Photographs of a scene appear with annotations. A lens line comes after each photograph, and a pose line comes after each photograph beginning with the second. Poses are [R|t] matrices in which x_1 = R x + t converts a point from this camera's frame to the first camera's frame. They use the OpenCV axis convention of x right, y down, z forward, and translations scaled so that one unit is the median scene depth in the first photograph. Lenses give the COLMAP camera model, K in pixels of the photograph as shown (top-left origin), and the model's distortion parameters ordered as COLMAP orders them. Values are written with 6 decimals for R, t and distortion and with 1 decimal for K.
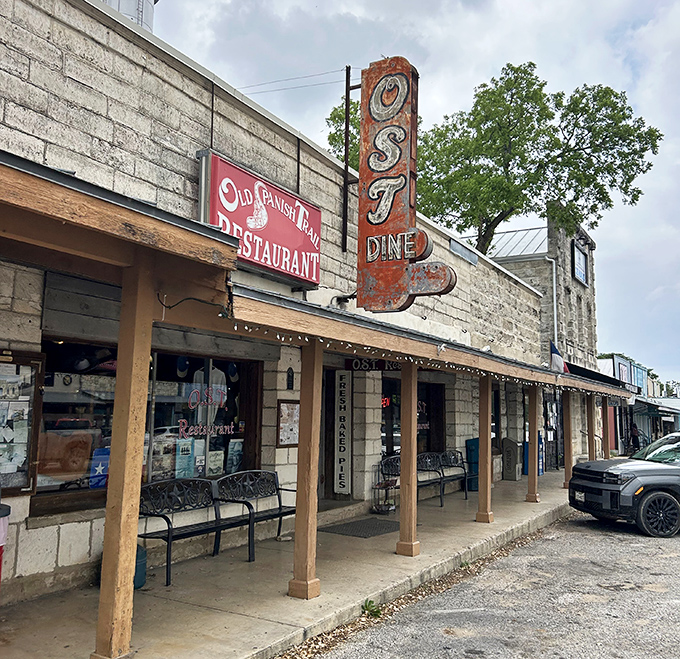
lens RADIAL K [[639.8, 0, 340.0], [0, 639.8, 329.5], [0, 0, 1]] dist [0.068953, -0.288131]
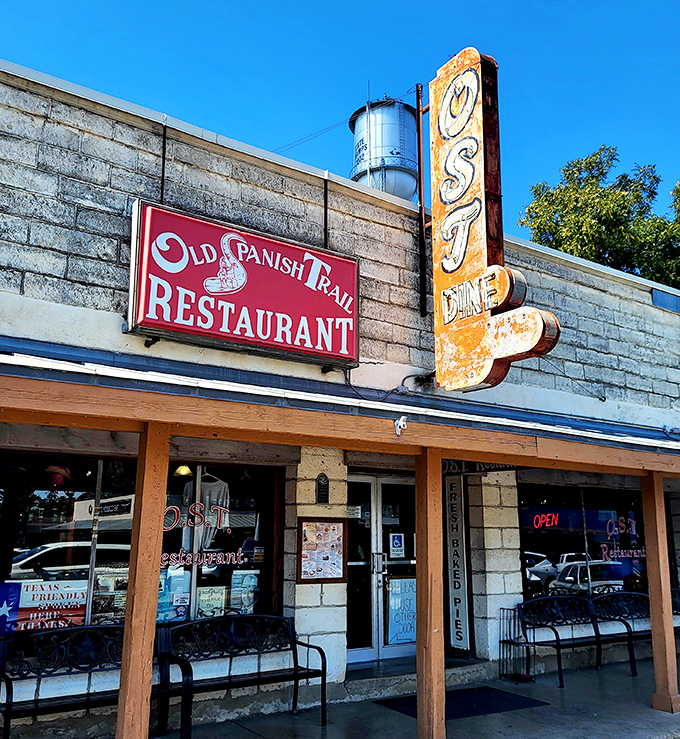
lens RADIAL K [[688.5, 0, 340.7], [0, 688.5, 381.9], [0, 0, 1]] dist [0.003851, 0.000756]
pose [[0.908493, -0.105263, -0.404427, 0.288935], [0.066513, 0.991843, -0.108739, 0.044090], [0.412574, 0.071889, 0.908083, 0.284433]]
